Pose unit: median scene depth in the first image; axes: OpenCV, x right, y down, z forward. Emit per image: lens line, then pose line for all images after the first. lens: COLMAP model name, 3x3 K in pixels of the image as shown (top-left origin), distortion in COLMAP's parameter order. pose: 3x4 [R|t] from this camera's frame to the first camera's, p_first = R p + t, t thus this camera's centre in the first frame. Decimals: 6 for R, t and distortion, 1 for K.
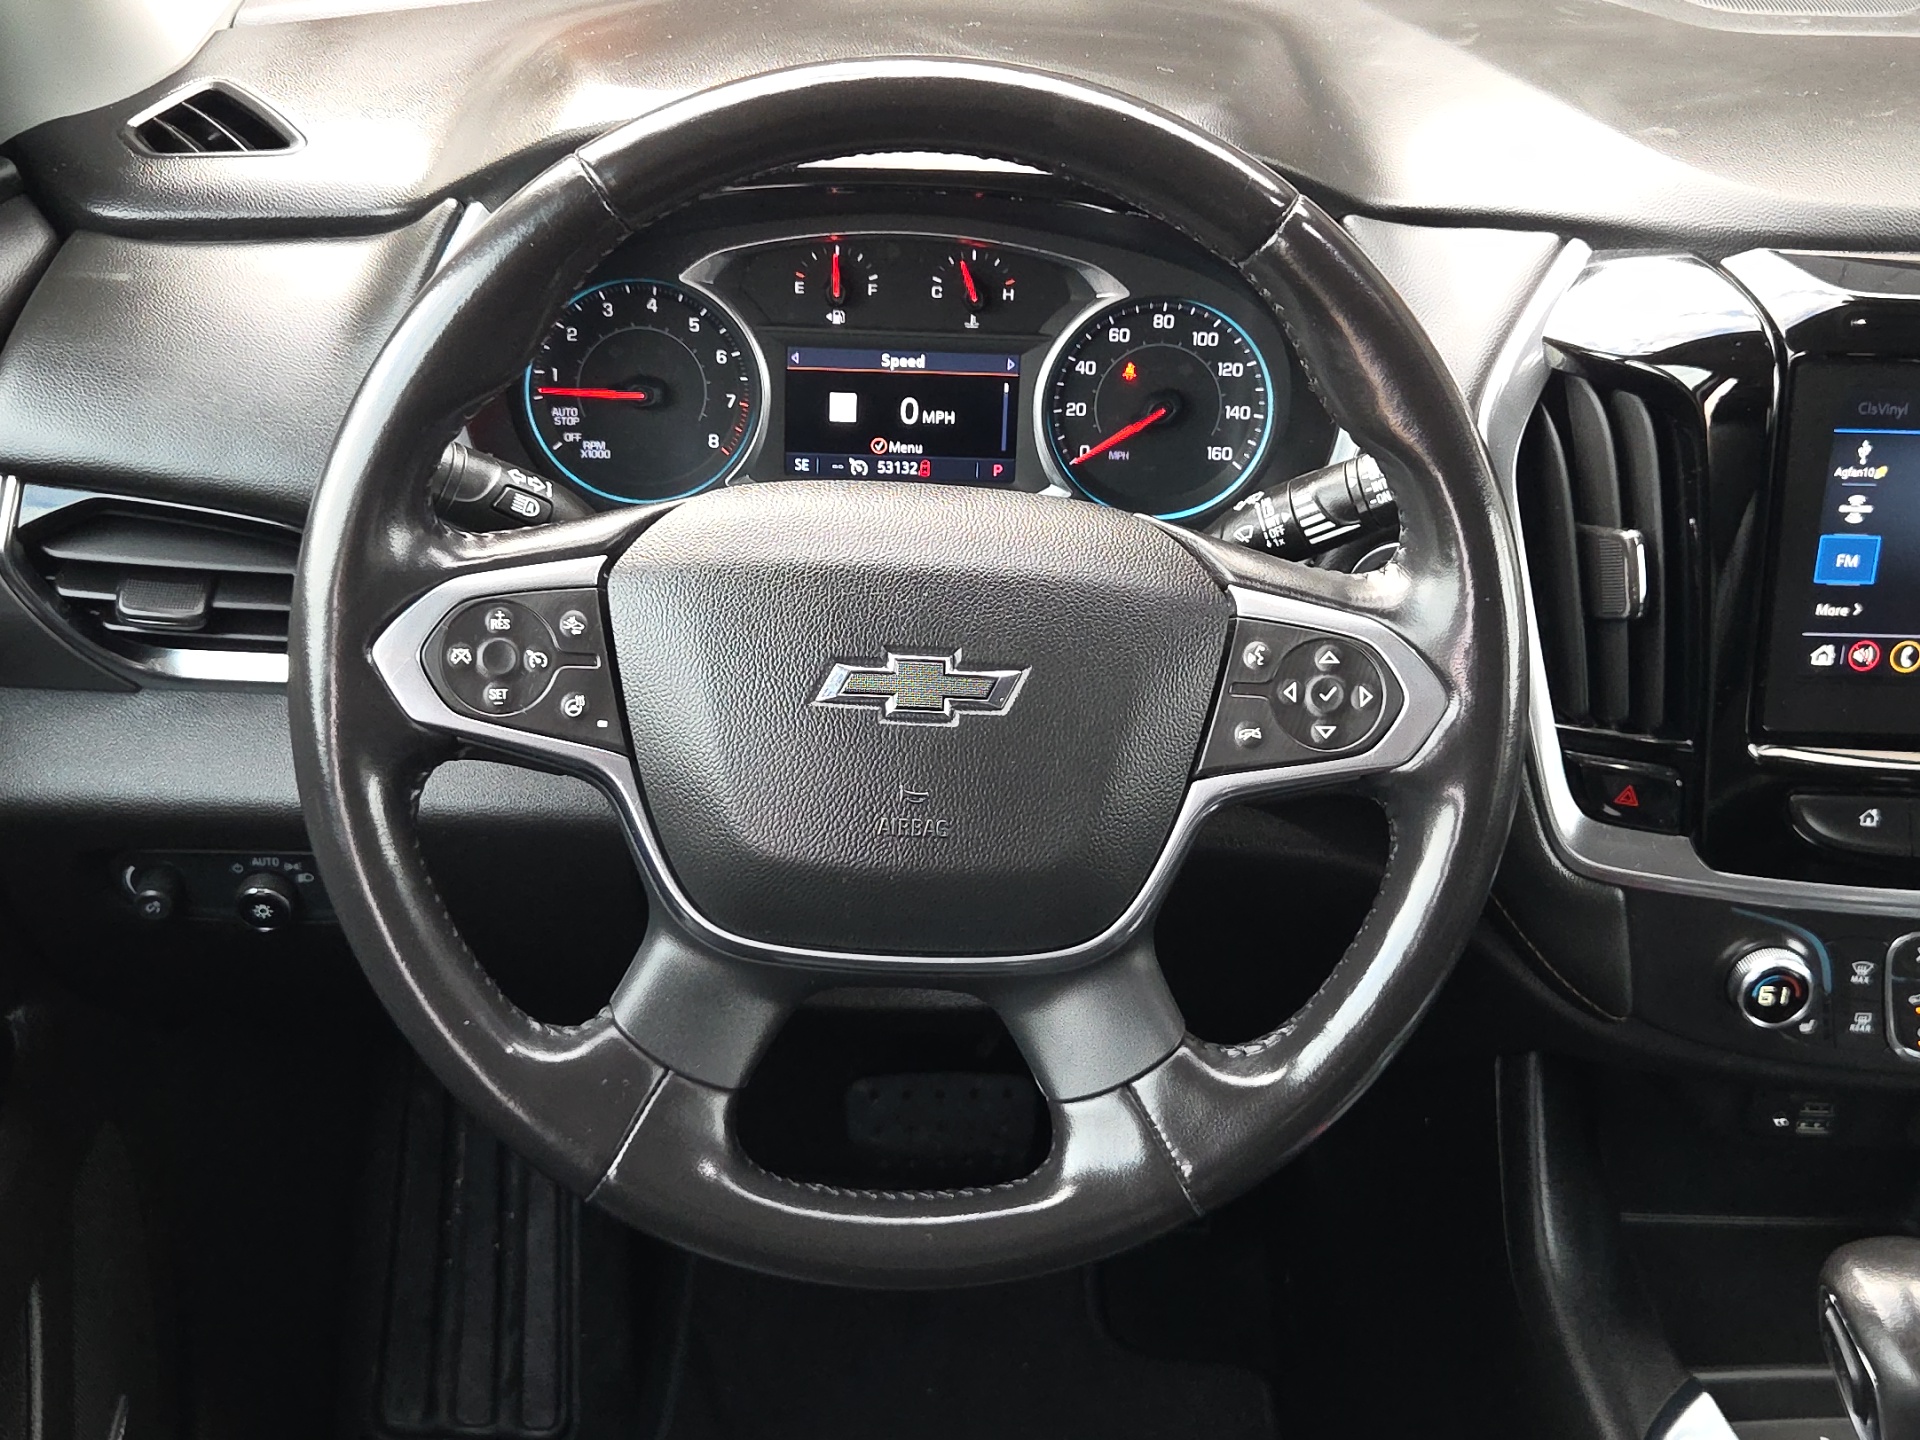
lens RADIAL K [[2455.0, 0, 954.7], [0, 2455.0, 710.4], [0, 0, 1]] dist [0.046629, 0.000000]
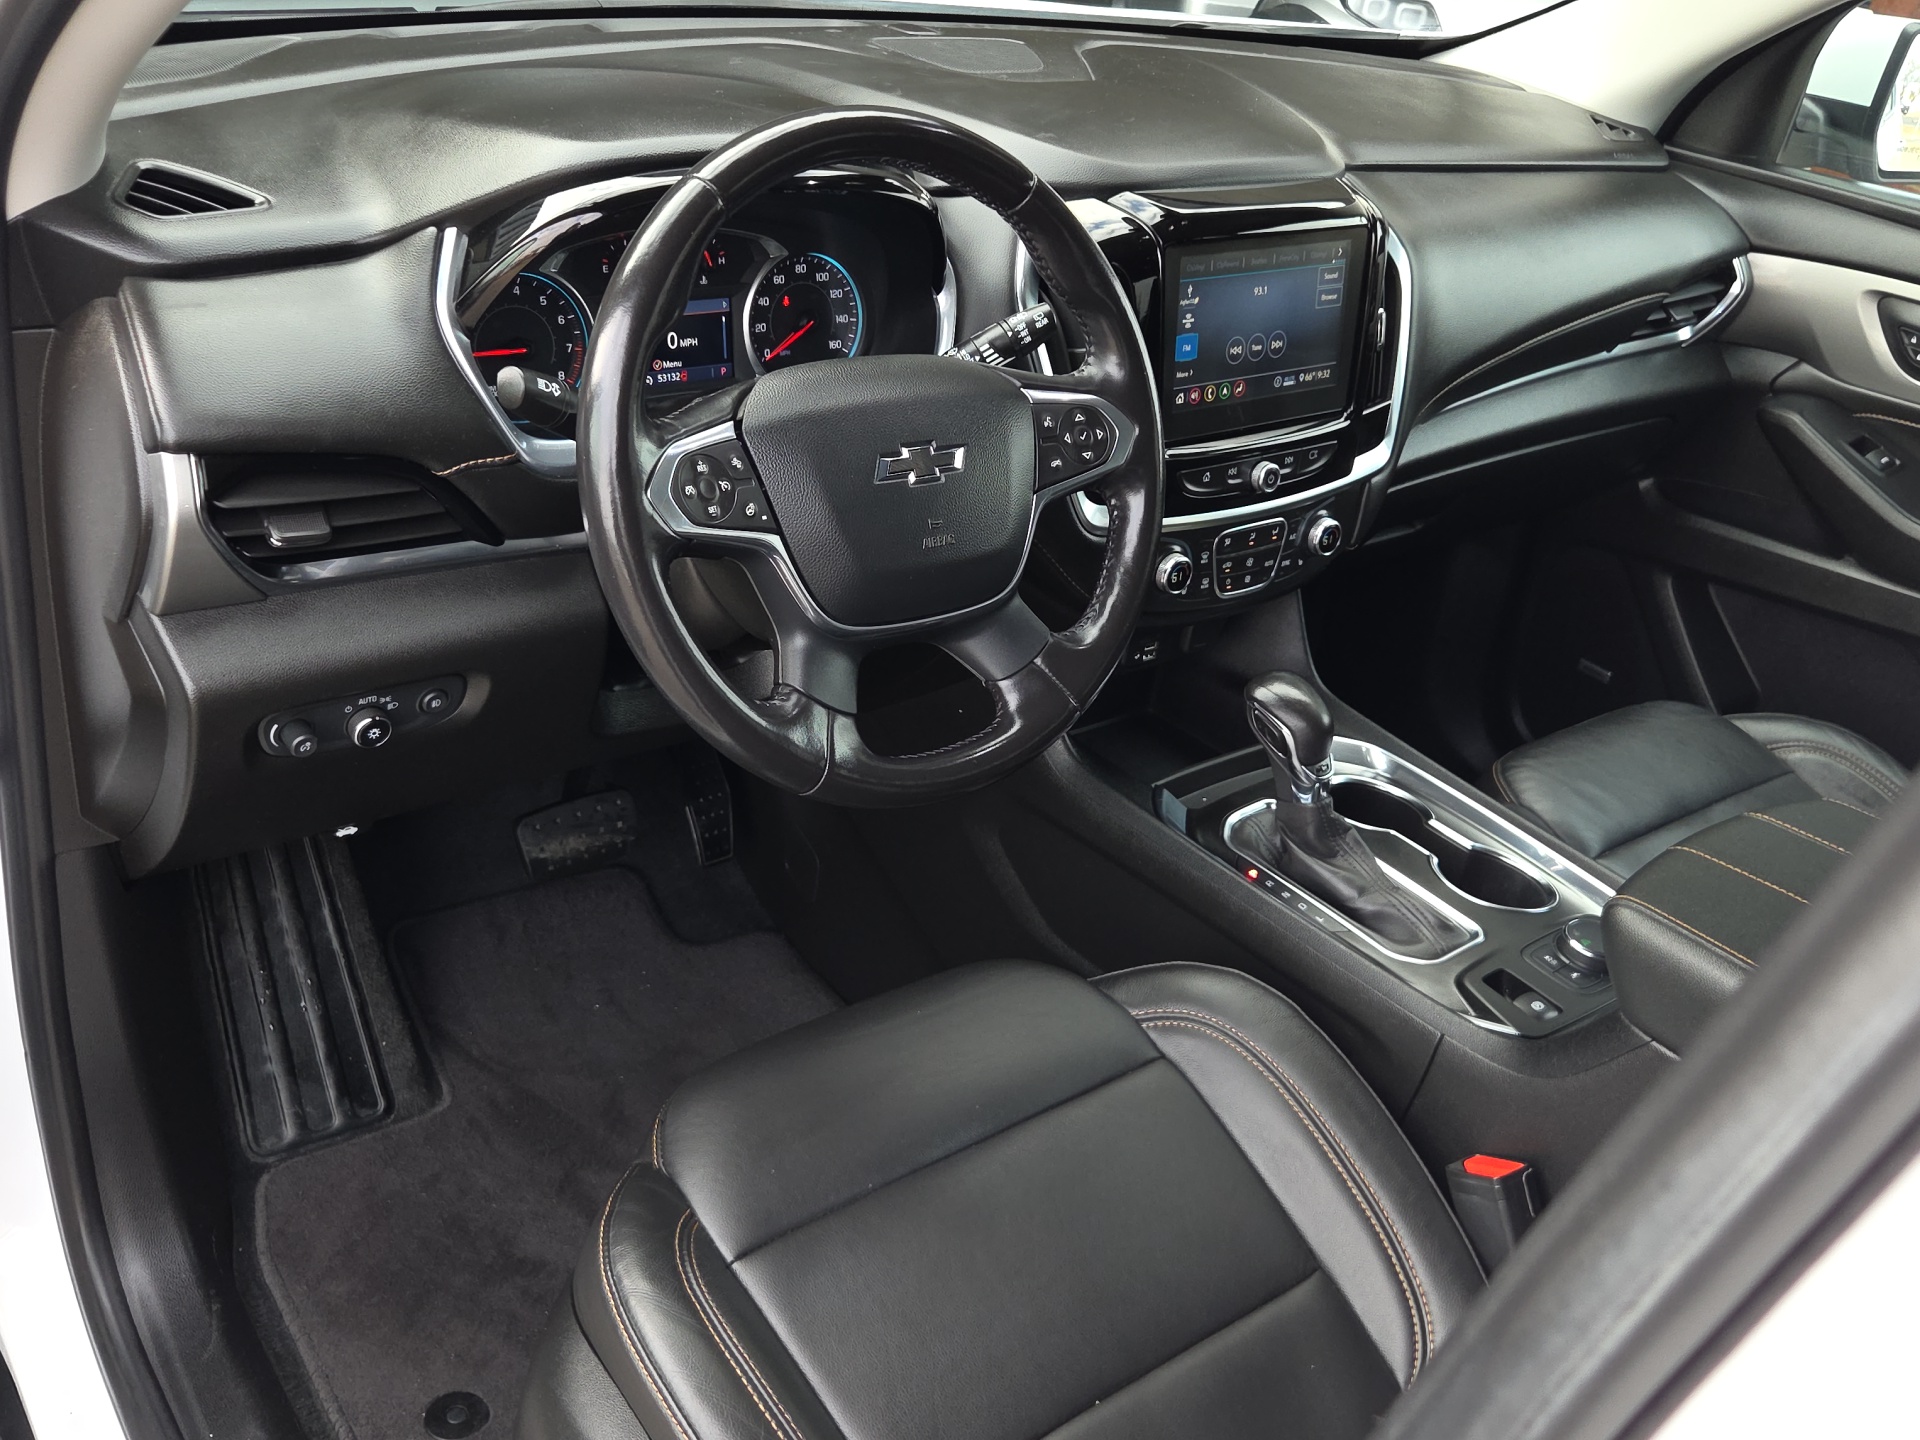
lens RADIAL K [[1725.2, 0, 958.5], [0, 1725.2, 708.4], [0, 0, 1]] dist [0.037378, -0.003941]
pose [[0.805377, -0.238446, 0.542690, -0.607248], [0.203263, 0.971108, 0.125032, 0.009855], [-0.556824, 0.009611, 0.830575, -0.051579]]
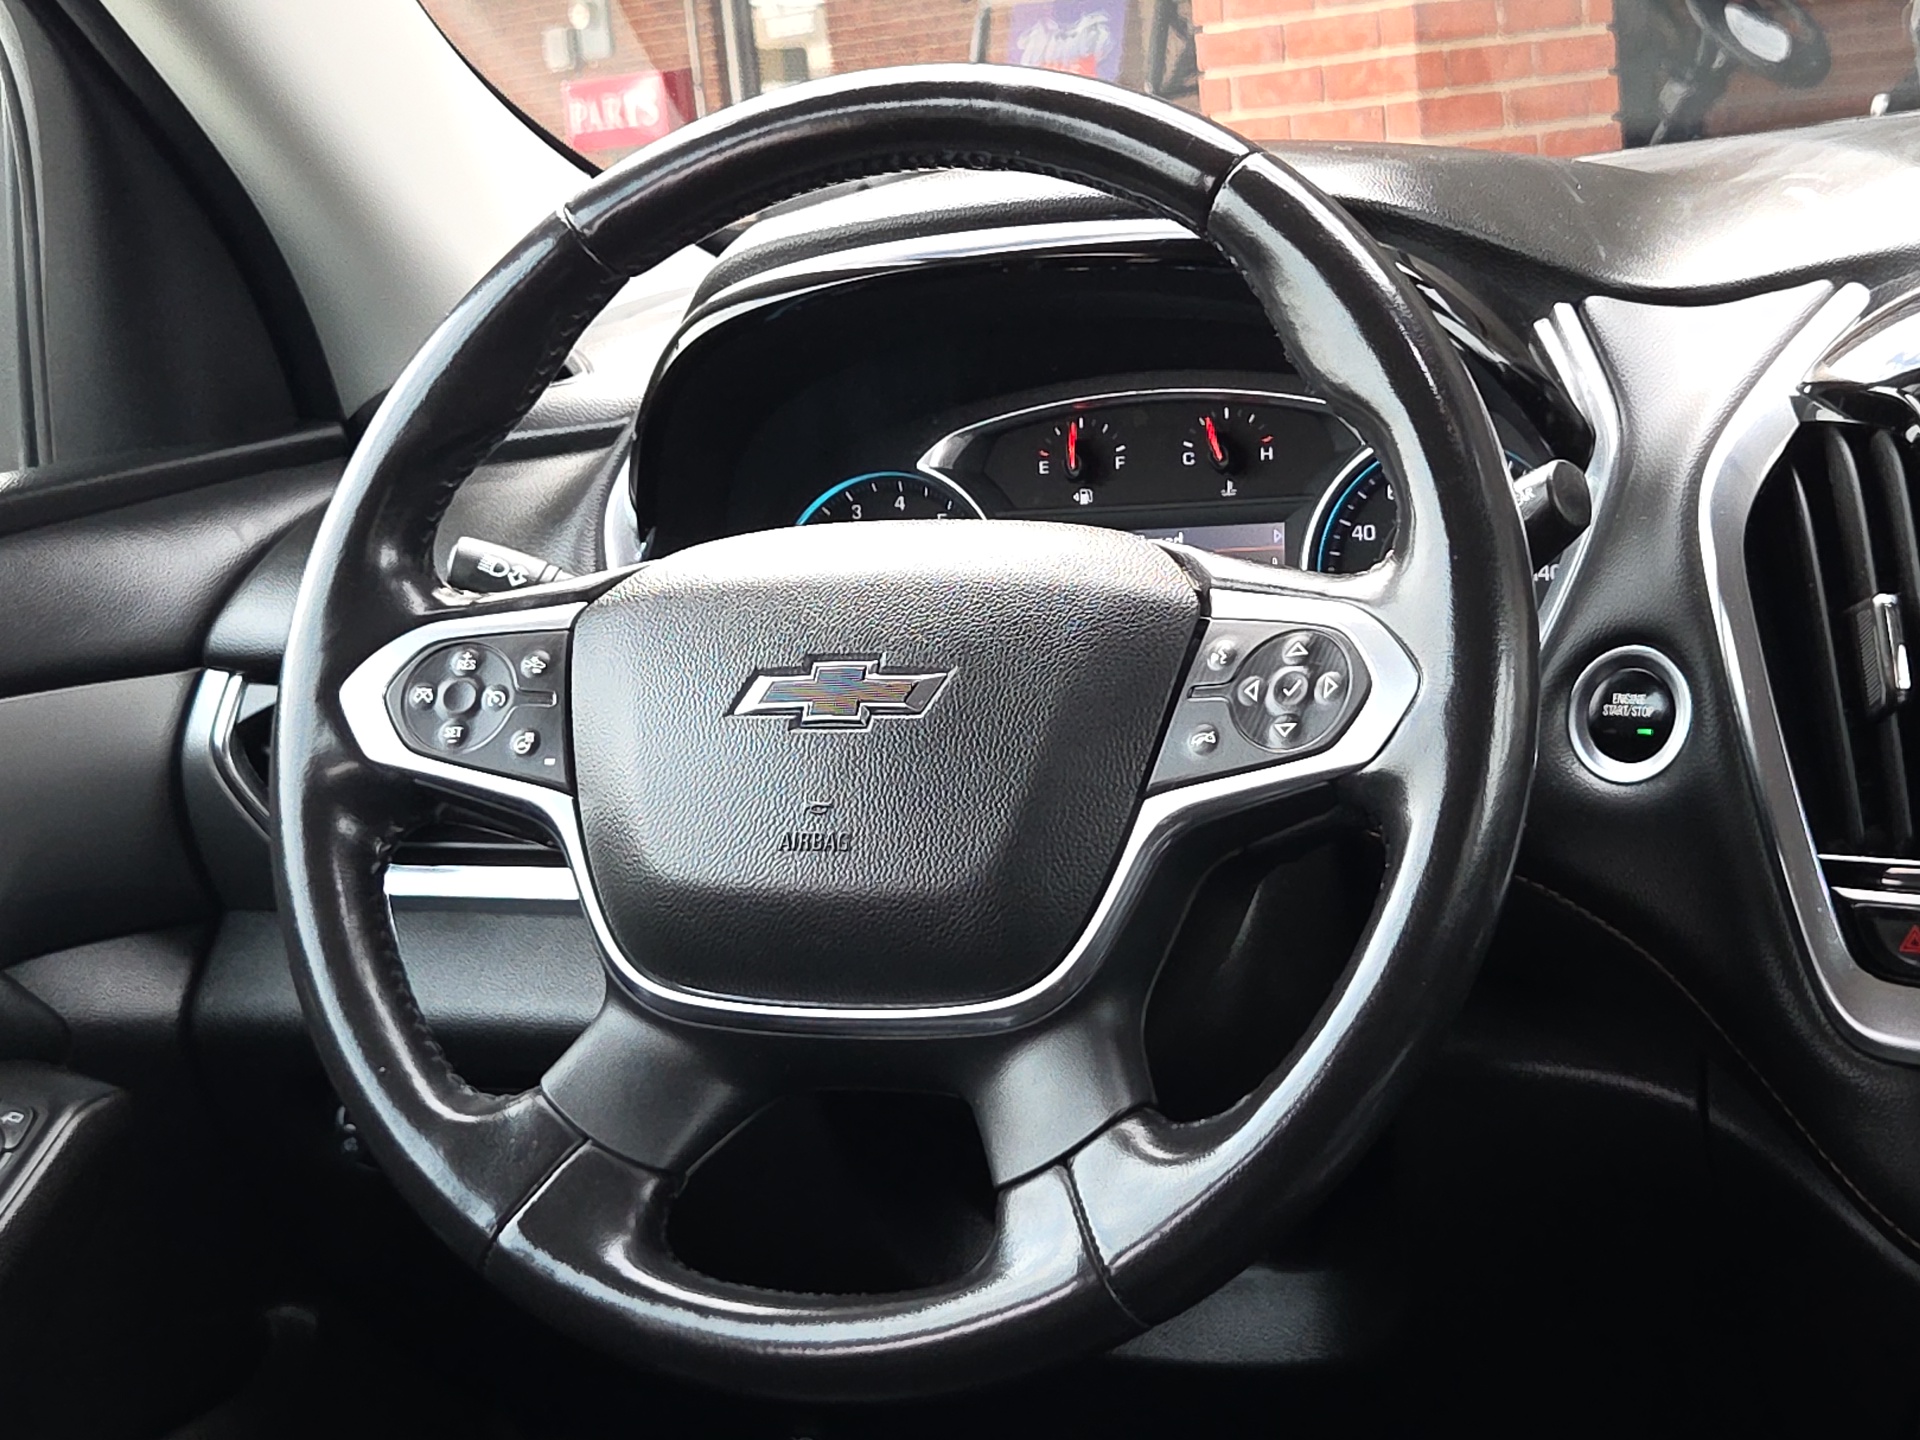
lens RADIAL K [[3285.8, 0, 902.8], [0, 3285.8, 644.2], [0, 0, 1]] dist [0.019725, 0.000000]
pose [[0.897220, -0.070323, -0.435947, 0.449687], [-0.075368, 0.948365, -0.308096, 0.288652], [0.435103, 0.309287, 0.845592, -0.017778]]
